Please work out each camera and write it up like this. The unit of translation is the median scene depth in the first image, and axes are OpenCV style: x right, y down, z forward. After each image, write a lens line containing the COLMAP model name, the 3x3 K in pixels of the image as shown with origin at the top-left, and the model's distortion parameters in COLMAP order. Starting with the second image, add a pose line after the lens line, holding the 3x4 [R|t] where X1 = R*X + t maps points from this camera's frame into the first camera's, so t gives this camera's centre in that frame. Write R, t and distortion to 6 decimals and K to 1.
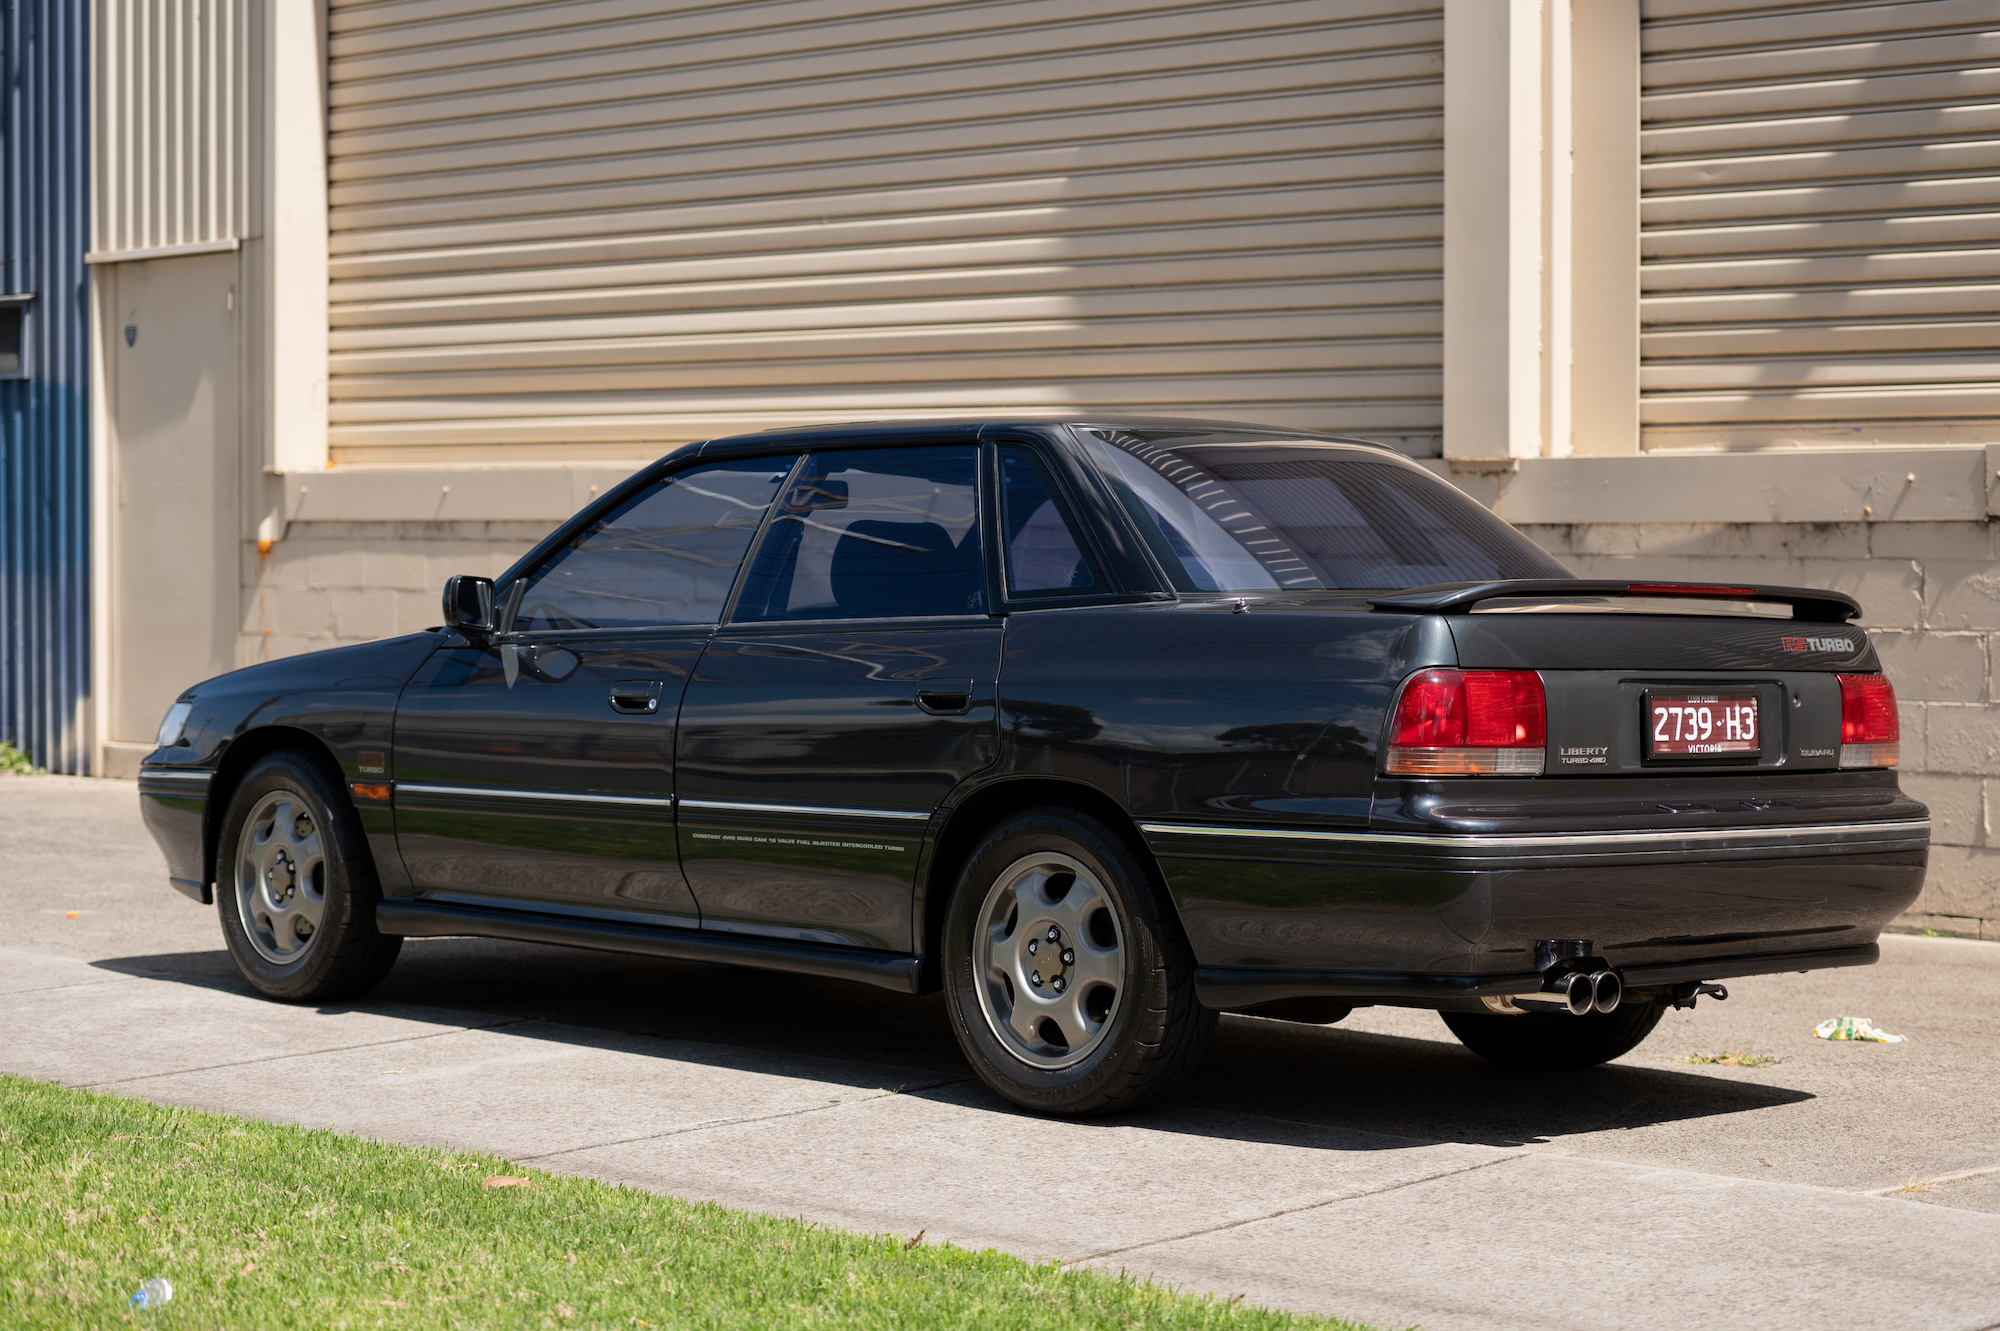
lens RADIAL K [[3979.6, 0, 1004.4], [0, 3979.6, 666.2], [0, 0, 1]] dist [-0.099778, 0.000000]
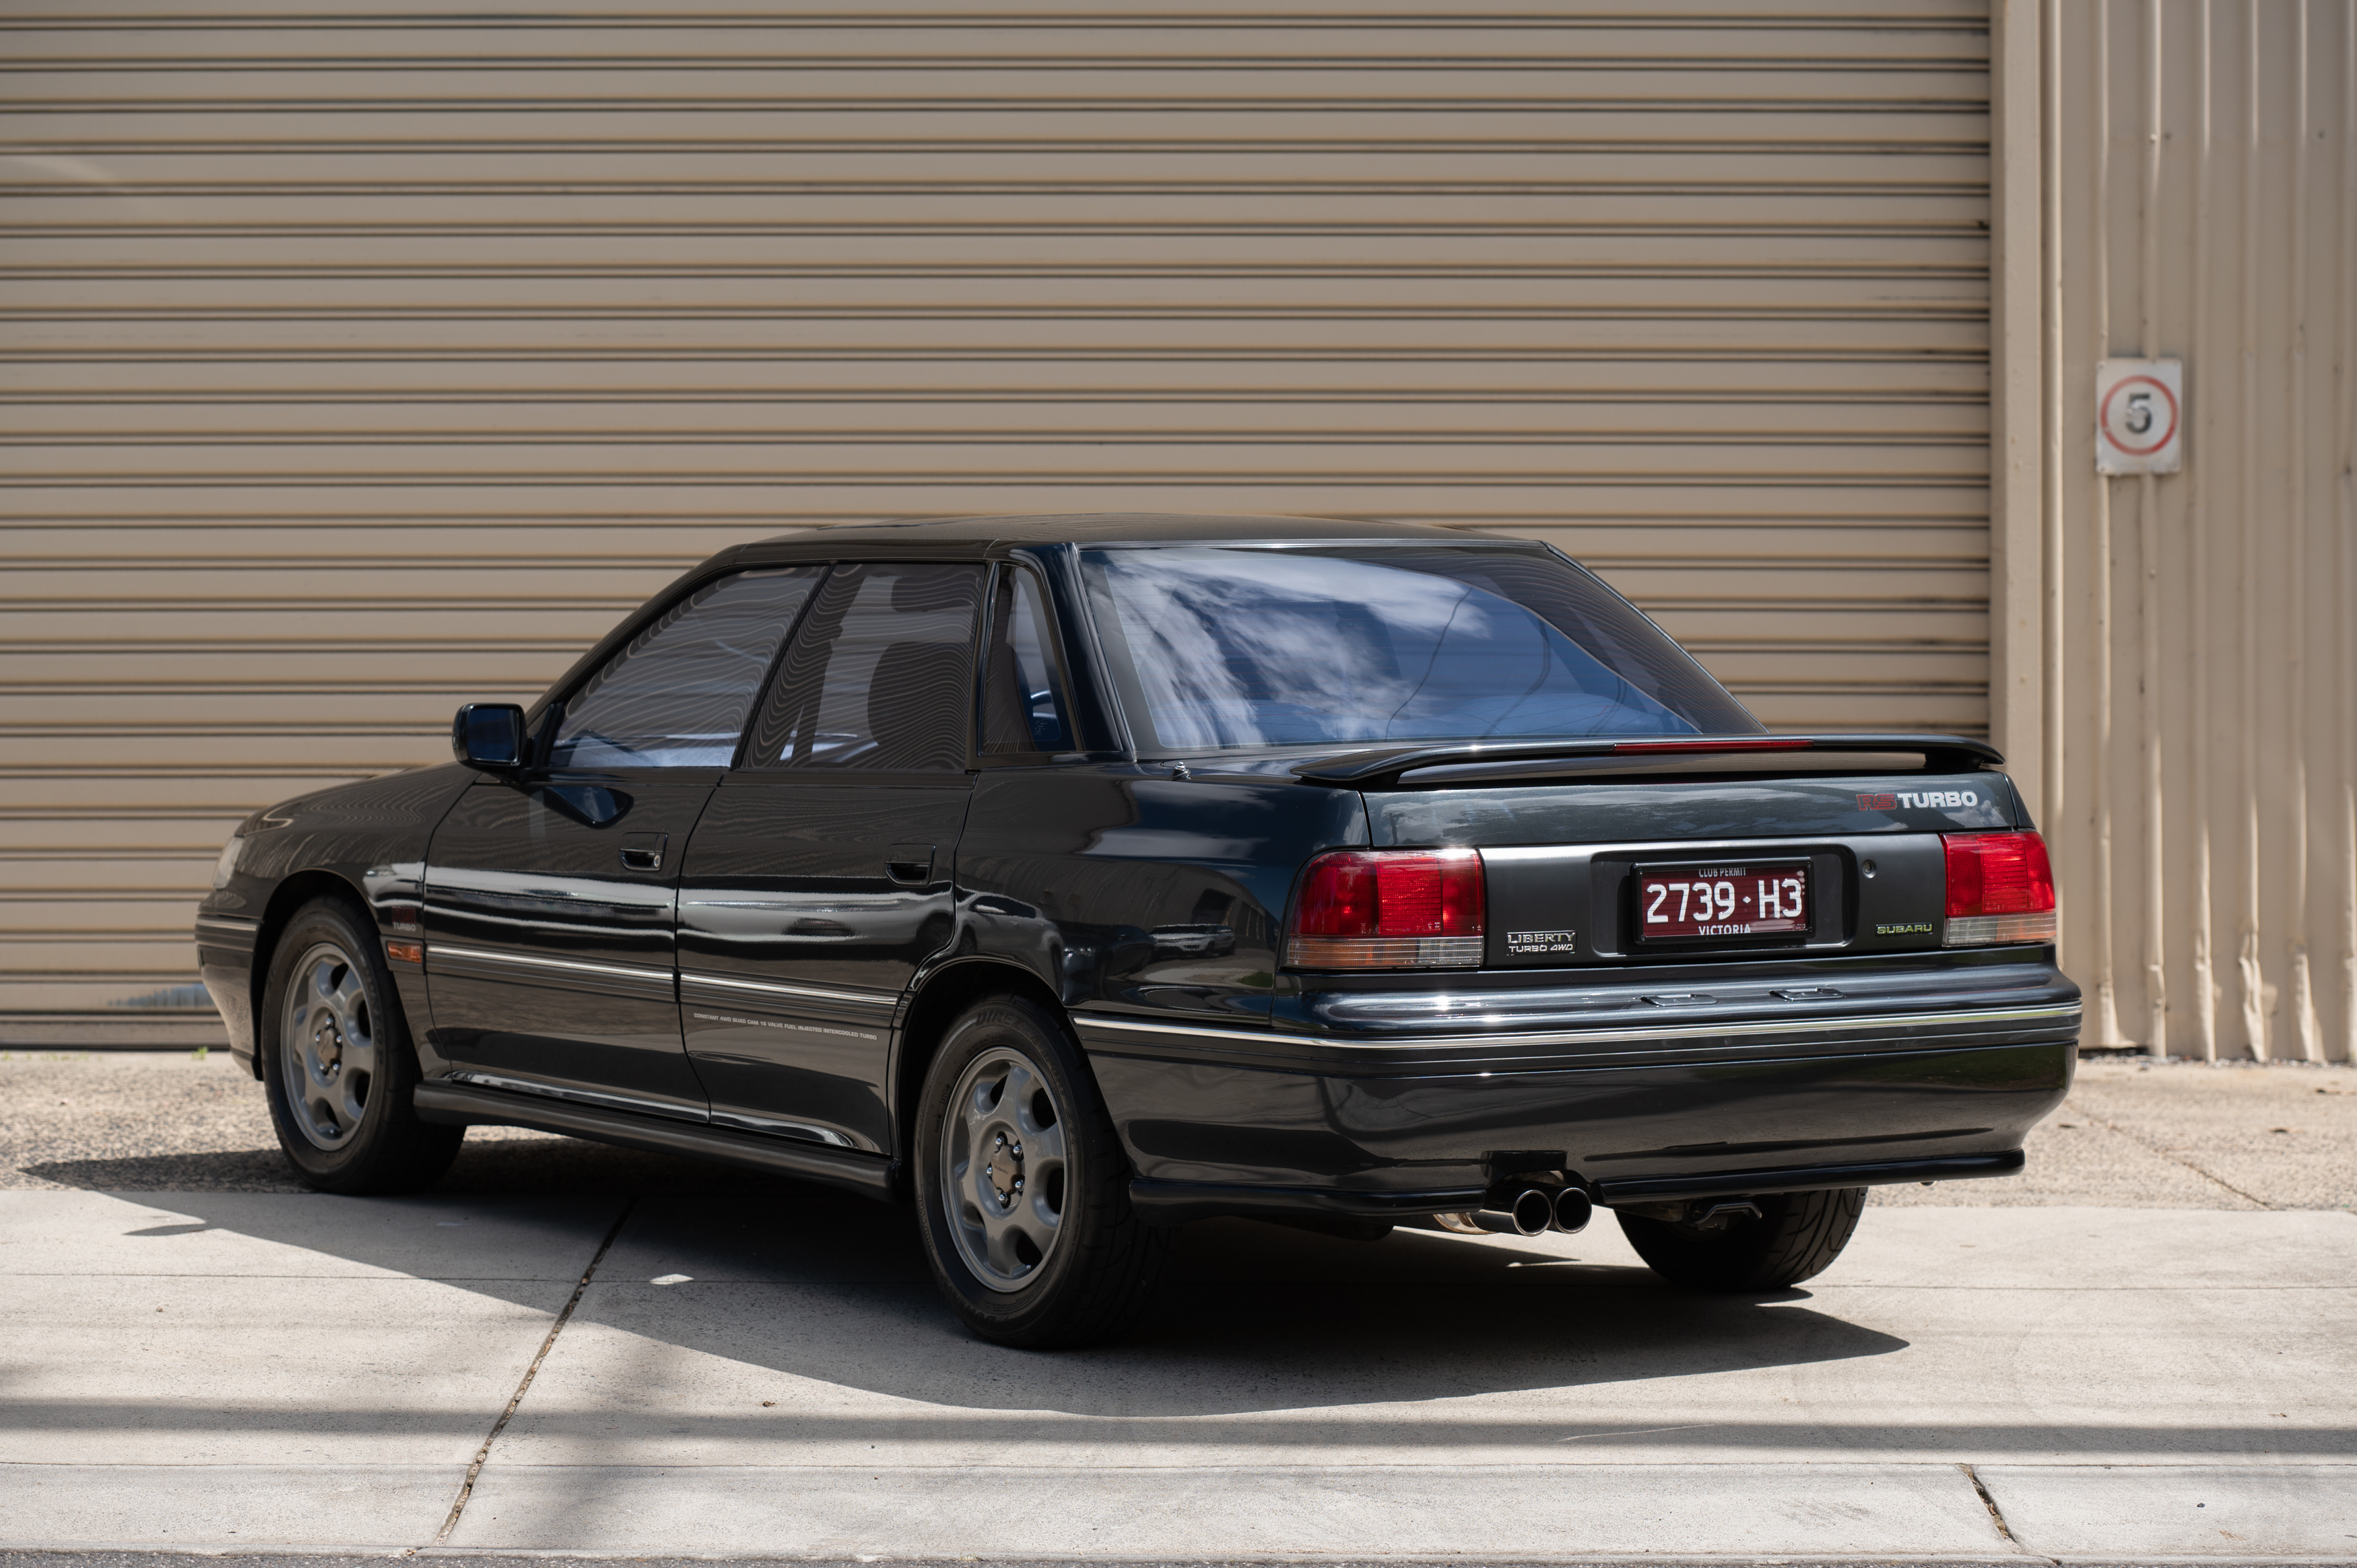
lens RADIAL K [[7096.4, 0, 1176.1], [0, 7096.4, 789.7], [0, 0, 1]] dist [-0.085041, 0.000000]
pose [[0.576343, -0.049237, 0.815723, -0.901343], [0.019484, 0.998727, 0.046517, -0.052488], [-0.816975, -0.010916, 0.576569, 0.046451]]
